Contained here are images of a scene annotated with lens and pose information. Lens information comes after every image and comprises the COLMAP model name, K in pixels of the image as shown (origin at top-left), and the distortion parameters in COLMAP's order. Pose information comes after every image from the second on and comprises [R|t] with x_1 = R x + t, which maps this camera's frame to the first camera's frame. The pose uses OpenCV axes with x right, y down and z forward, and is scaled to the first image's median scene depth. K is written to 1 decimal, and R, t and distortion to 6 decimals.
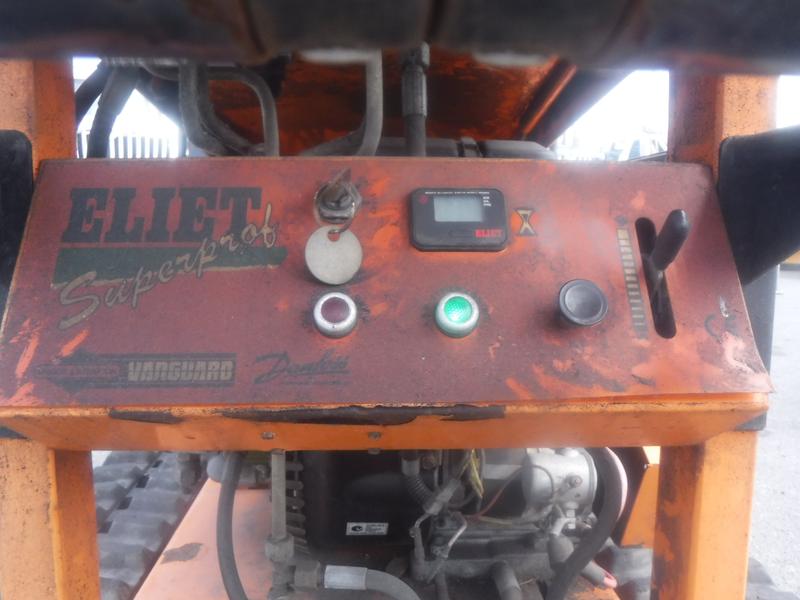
lens RADIAL K [[662.5, 0, 399.1], [0, 662.5, 311.1], [0, 0, 1]] dist [-0.091941, 0.020524]
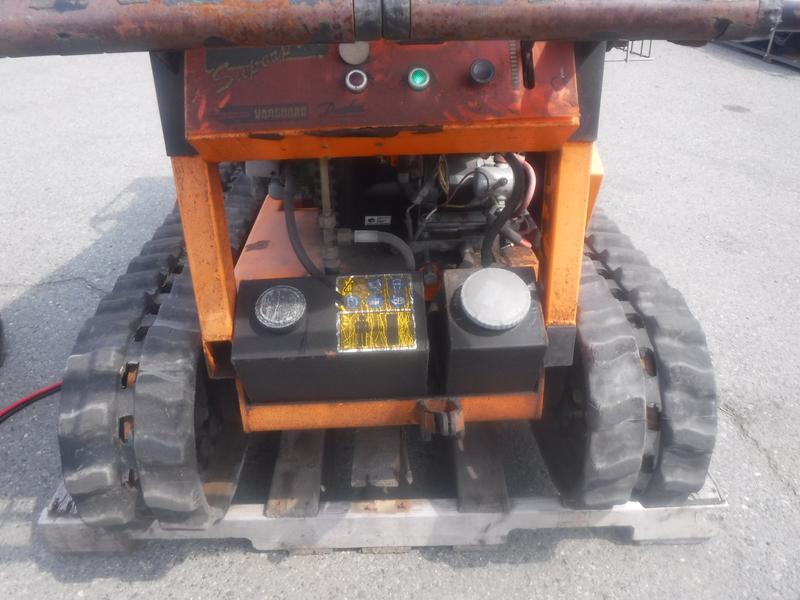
lens RADIAL K [[662.5, 0, 404.2], [0, 662.5, 294.2], [0, 0, 1]] dist [-0.091941, 0.020524]
pose [[0.999626, -0.025036, -0.011043, 0.049121], [0.027263, 0.945753, 0.323740, -0.021991], [0.002338, -0.323920, 0.946082, -1.010445]]
